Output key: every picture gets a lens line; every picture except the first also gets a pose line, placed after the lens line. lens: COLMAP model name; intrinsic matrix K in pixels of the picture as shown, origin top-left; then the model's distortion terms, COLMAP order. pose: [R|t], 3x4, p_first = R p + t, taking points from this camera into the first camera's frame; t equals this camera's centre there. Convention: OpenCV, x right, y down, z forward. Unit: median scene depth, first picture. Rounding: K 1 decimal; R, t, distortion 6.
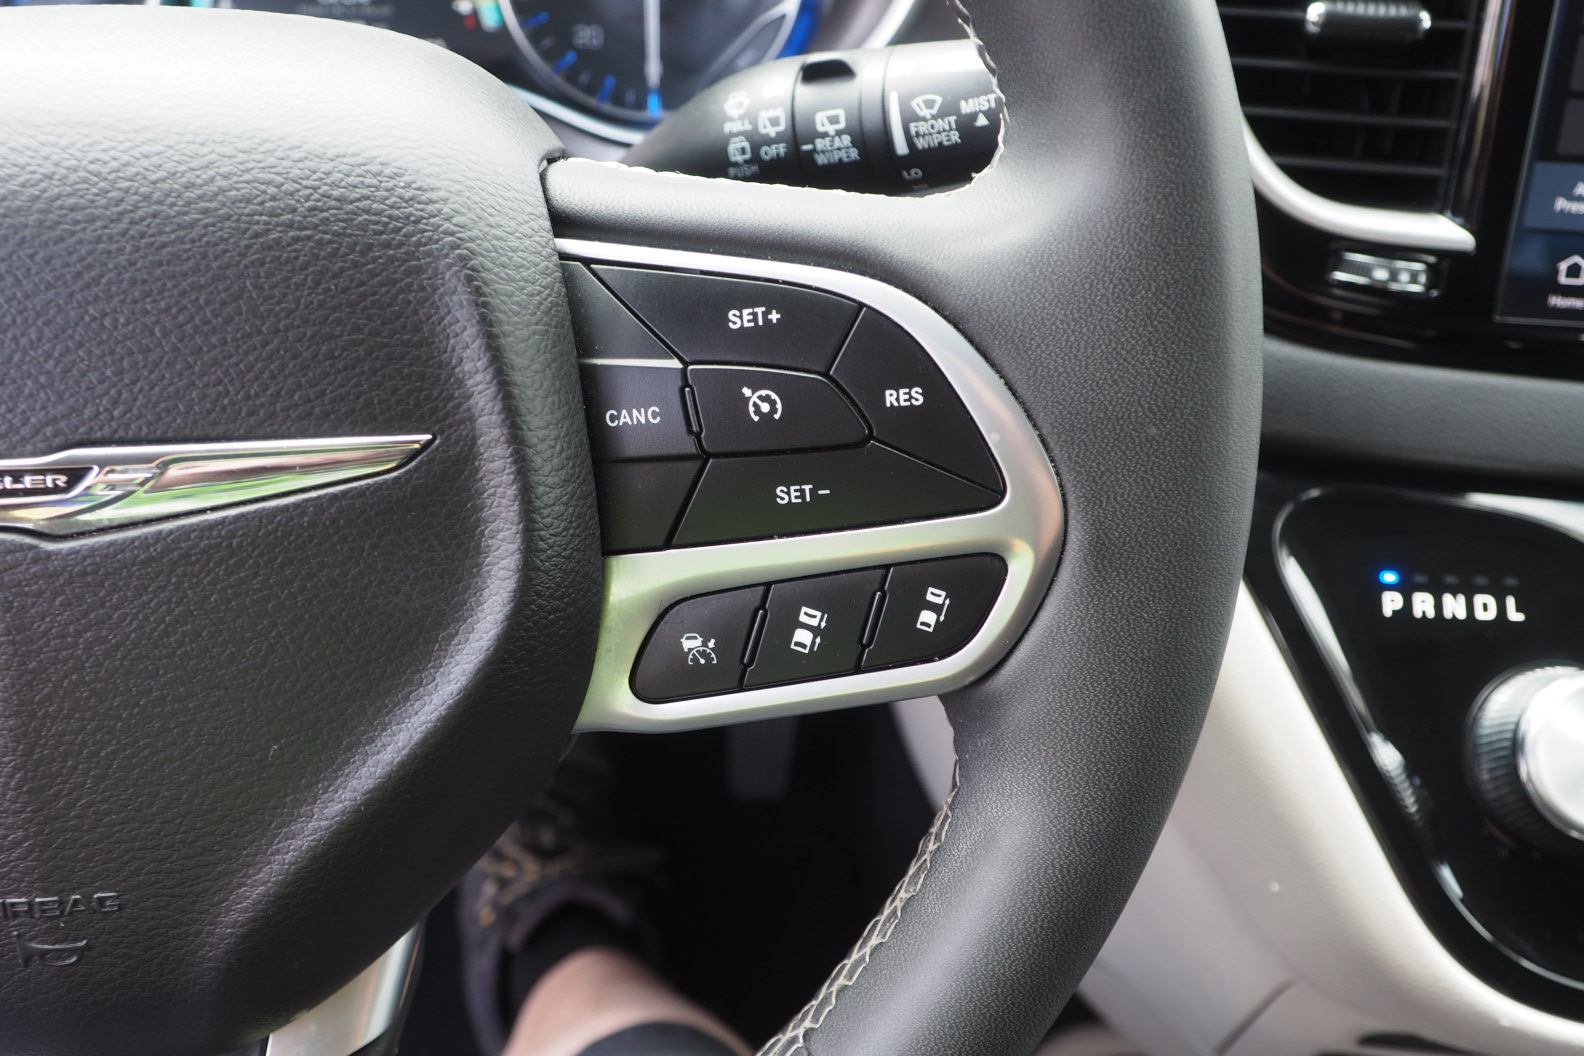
lens RADIAL K [[1486.4, 0, 769.9], [0, 1486.4, 522.3], [0, 0, 1]] dist [-0.022763, 0.001849]
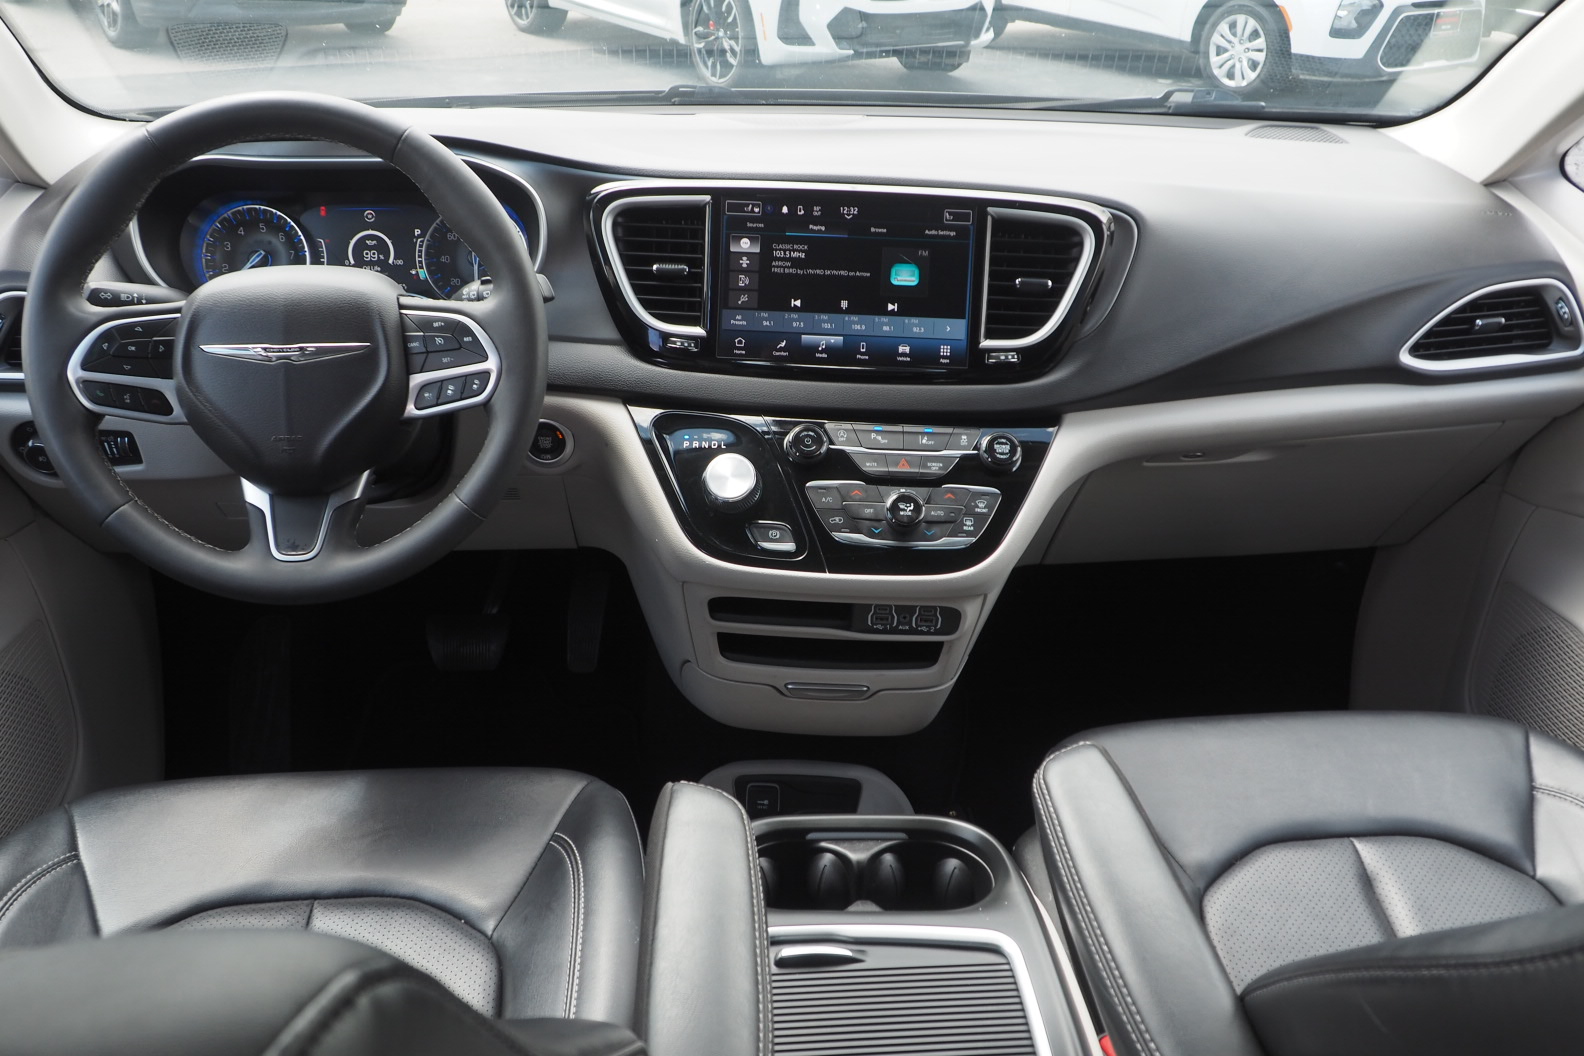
lens RADIAL K [[1368.7, 0, 792.0], [0, 1368.7, 528.0], [0, 0, 1]] dist [-0.007145, 0.001117]
pose [[0.999811, -0.008232, -0.017592, 1.209308], [0.005083, 0.985078, -0.172032, 1.284915], [0.018745, 0.171910, 0.984934, -3.246691]]
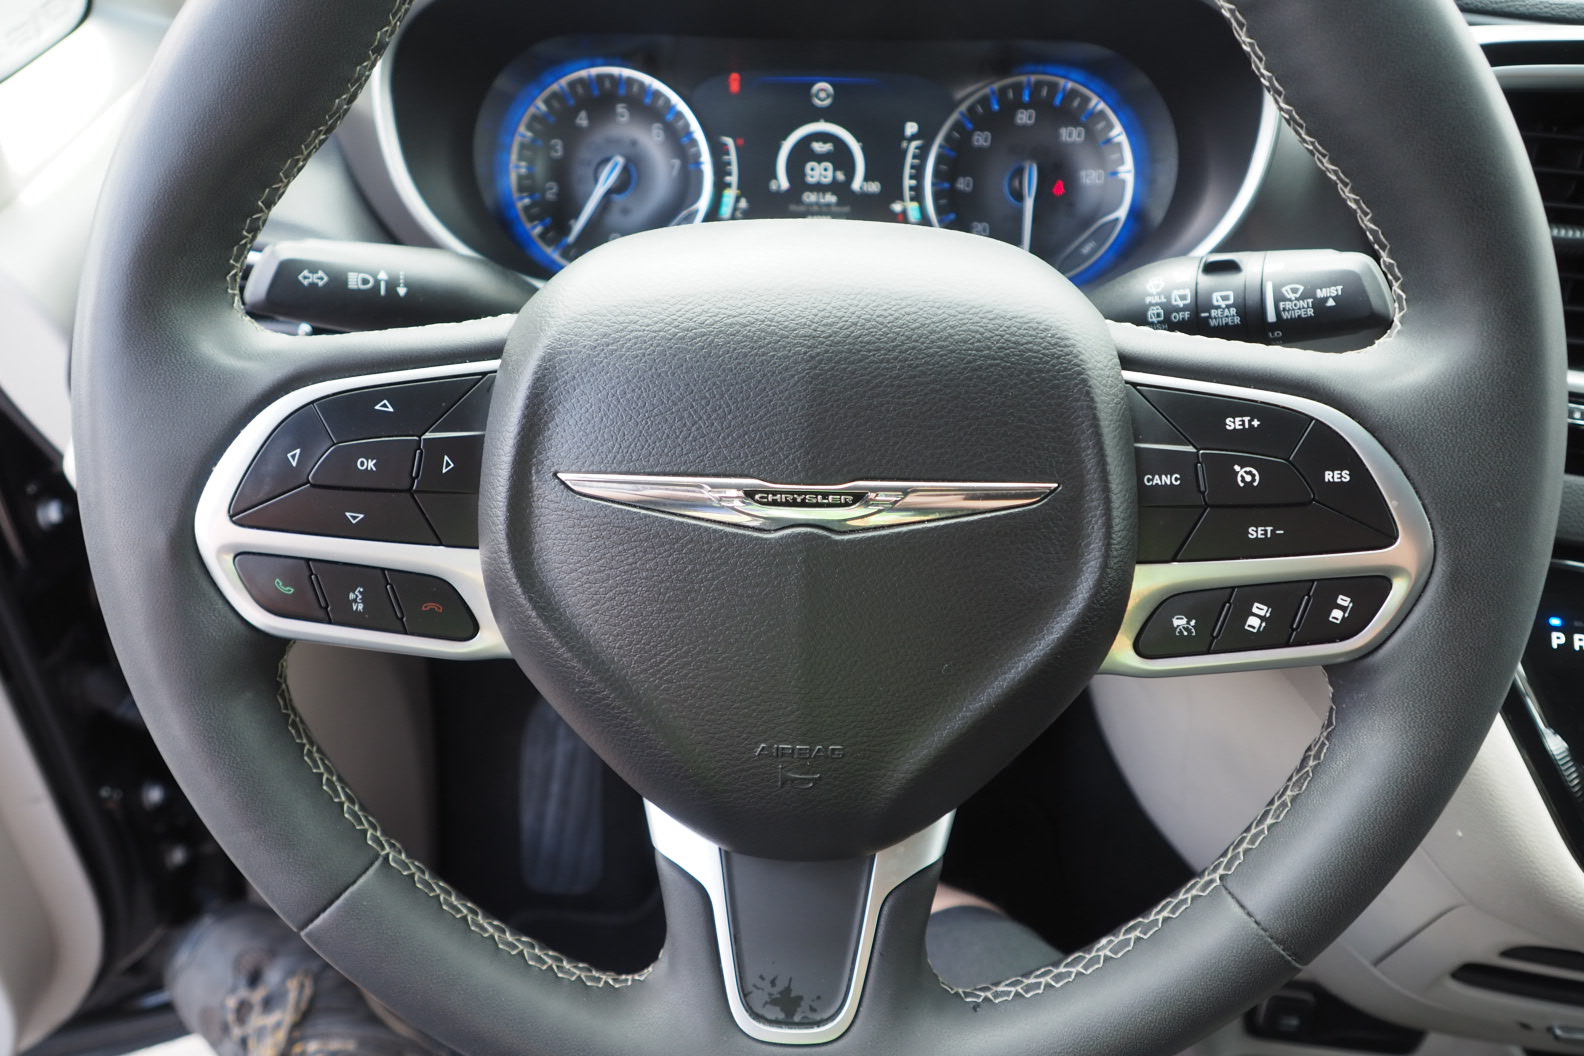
lens RADIAL K [[1109.7, 0, 792.0], [0, 1109.7, 528.0], [0, 0, 1]] dist [-0.039975, 0.000757]
pose [[0.991132, 0.053887, -0.121466, -0.344633], [-0.058408, 0.997715, -0.033971, 0.047012], [0.119357, 0.040764, 0.992014, -0.254557]]
